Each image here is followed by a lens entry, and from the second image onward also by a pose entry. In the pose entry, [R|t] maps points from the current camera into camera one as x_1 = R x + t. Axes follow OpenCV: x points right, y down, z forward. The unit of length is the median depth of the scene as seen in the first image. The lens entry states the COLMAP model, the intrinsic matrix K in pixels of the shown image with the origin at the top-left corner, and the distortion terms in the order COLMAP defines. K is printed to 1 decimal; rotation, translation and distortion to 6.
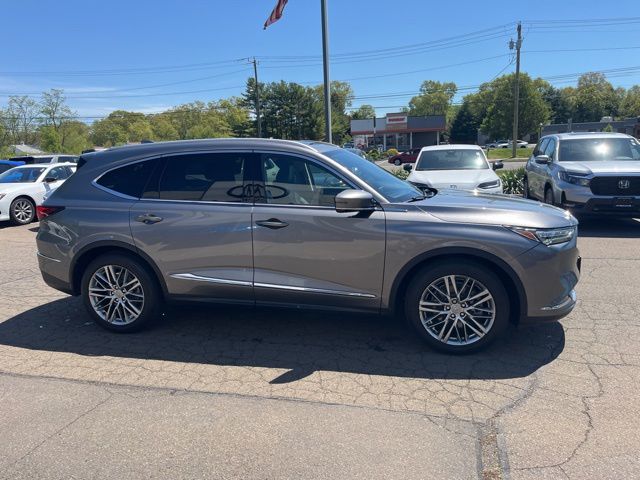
lens RADIAL K [[482.6, 0, 320.8], [0, 482.6, 240.3], [0, 0, 1]] dist [0.074357, -0.093257]
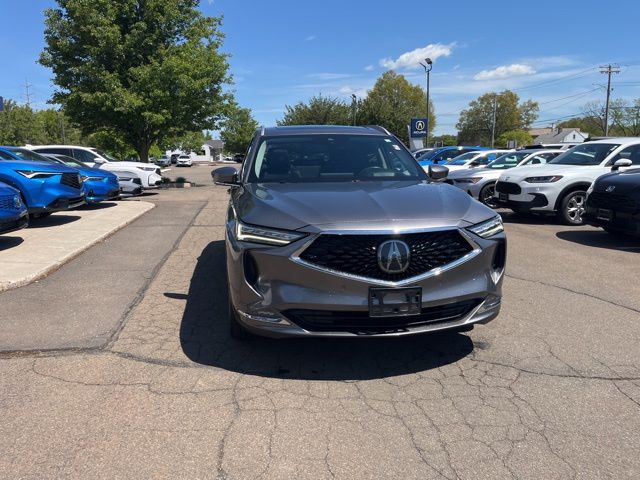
lens RADIAL K [[482.6, 0, 317.7], [0, 482.6, 235.2], [0, 0, 1]] dist [0.074357, -0.093257]
pose [[0.385925, 0.184010, -0.903992, 0.202770], [-0.174518, 0.976774, 0.124321, -0.020710], [0.905873, 0.109784, 0.409075, 0.118195]]
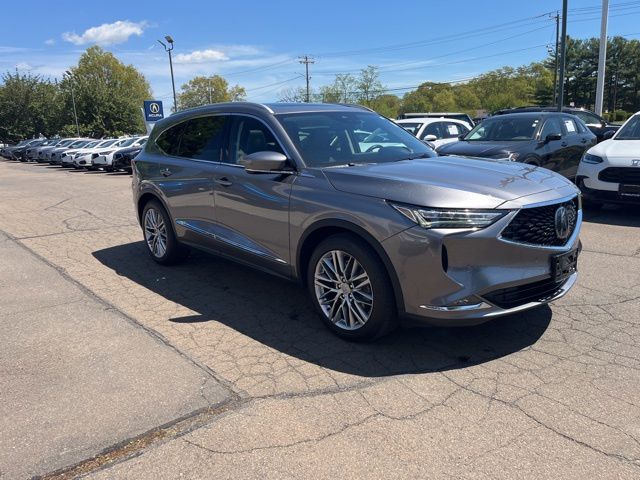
lens RADIAL K [[482.6, 0, 318.0], [0, 482.6, 241.0], [0, 0, 1]] dist [0.074357, -0.093257]
pose [[0.824047, 0.129623, -0.551493, 0.116524], [-0.096374, 0.991358, 0.089006, -0.003485], [0.558264, -0.020196, 0.829417, 0.037633]]
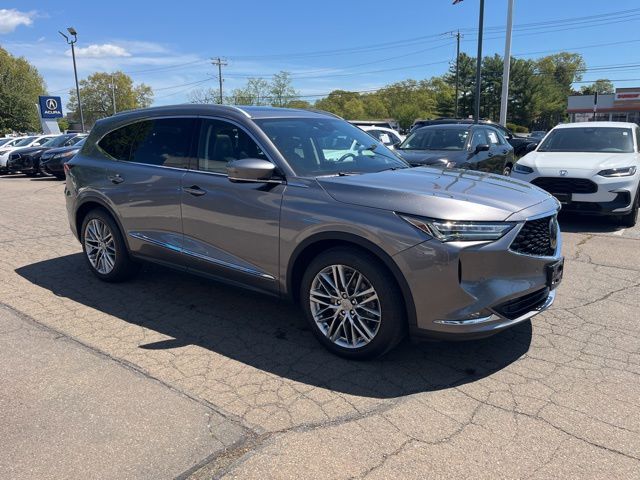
lens RADIAL K [[482.6, 0, 327.2], [0, 482.6, 240.1], [0, 0, 1]] dist [0.074357, -0.093257]
pose [[0.917703, 0.109742, -0.381808, 0.090806], [-0.094115, 0.993786, 0.059429, -0.003206], [0.385957, -0.018604, 0.922329, 0.033168]]
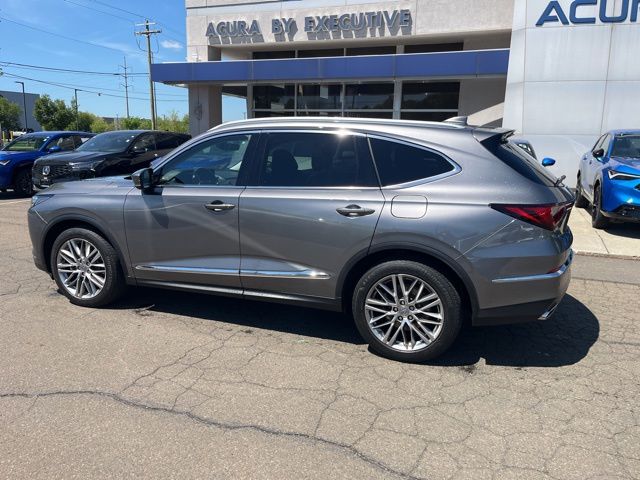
lens RADIAL K [[482.6, 0, 322.1], [0, 482.6, 238.0], [0, 0, 1]] dist [0.074357, -0.093257]
pose [[-0.991521, -0.012373, 0.129354, -0.053844], [0.037167, 0.926867, 0.373544, -0.072232], [-0.124516, 0.375185, -0.918549, 0.403697]]
